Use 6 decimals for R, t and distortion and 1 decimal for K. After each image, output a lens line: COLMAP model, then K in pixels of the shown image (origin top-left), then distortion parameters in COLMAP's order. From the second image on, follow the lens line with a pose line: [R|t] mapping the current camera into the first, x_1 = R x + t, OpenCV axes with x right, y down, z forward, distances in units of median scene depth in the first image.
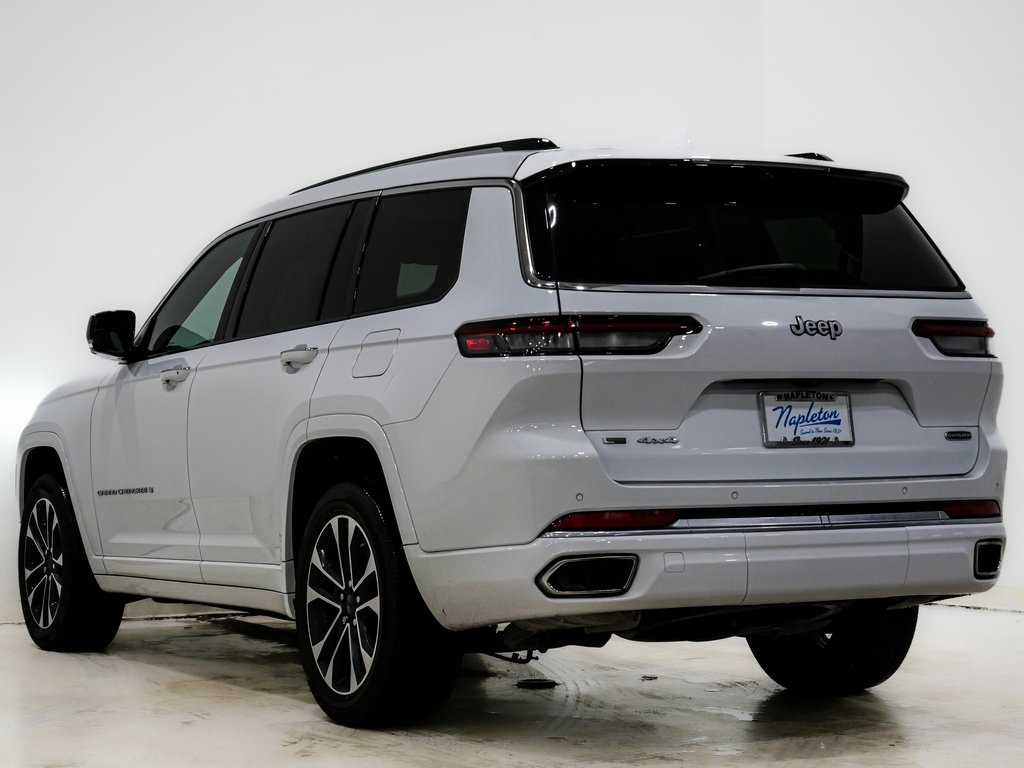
lens RADIAL K [[2313.3, 0, 510.3], [0, 2313.3, 387.6], [0, 0, 1]] dist [0.057691, 0.000000]
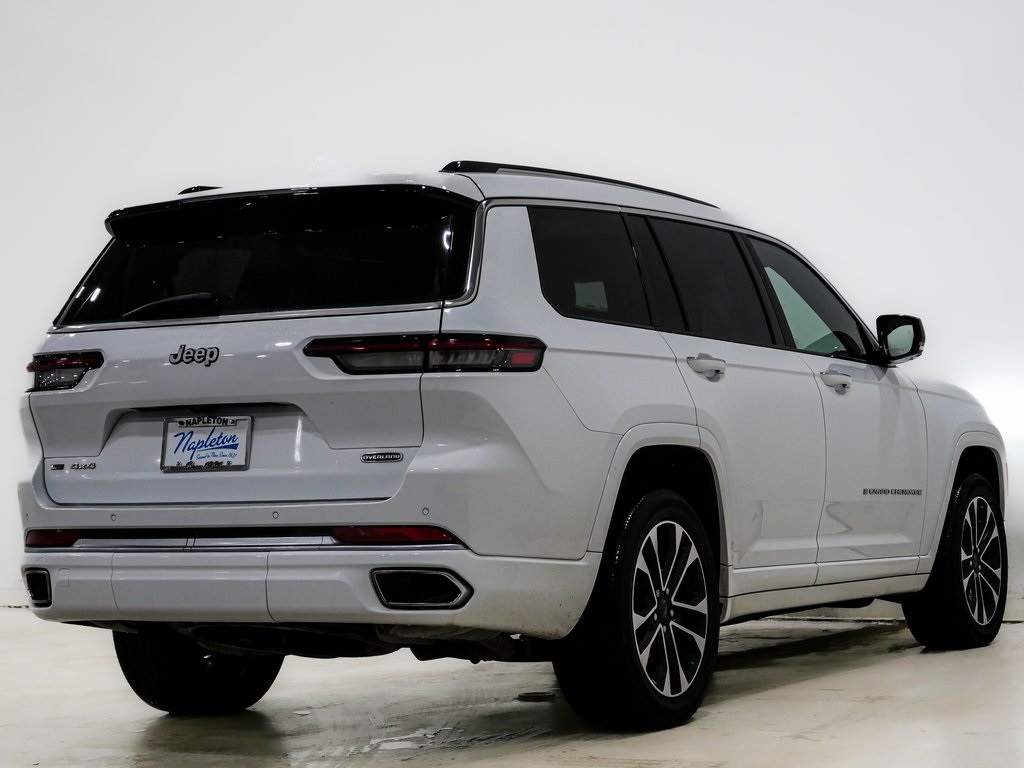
lens RADIAL K [[2341.6, 0, 506.4], [0, 2341.6, 383.9], [0, 0, 1]] dist [0.205246, 0.000000]
pose [[0.537097, -0.024753, -0.843158, 1.082028], [0.035763, 0.999339, -0.006557, -0.001430], [0.842762, -0.026632, 0.537627, 0.552093]]
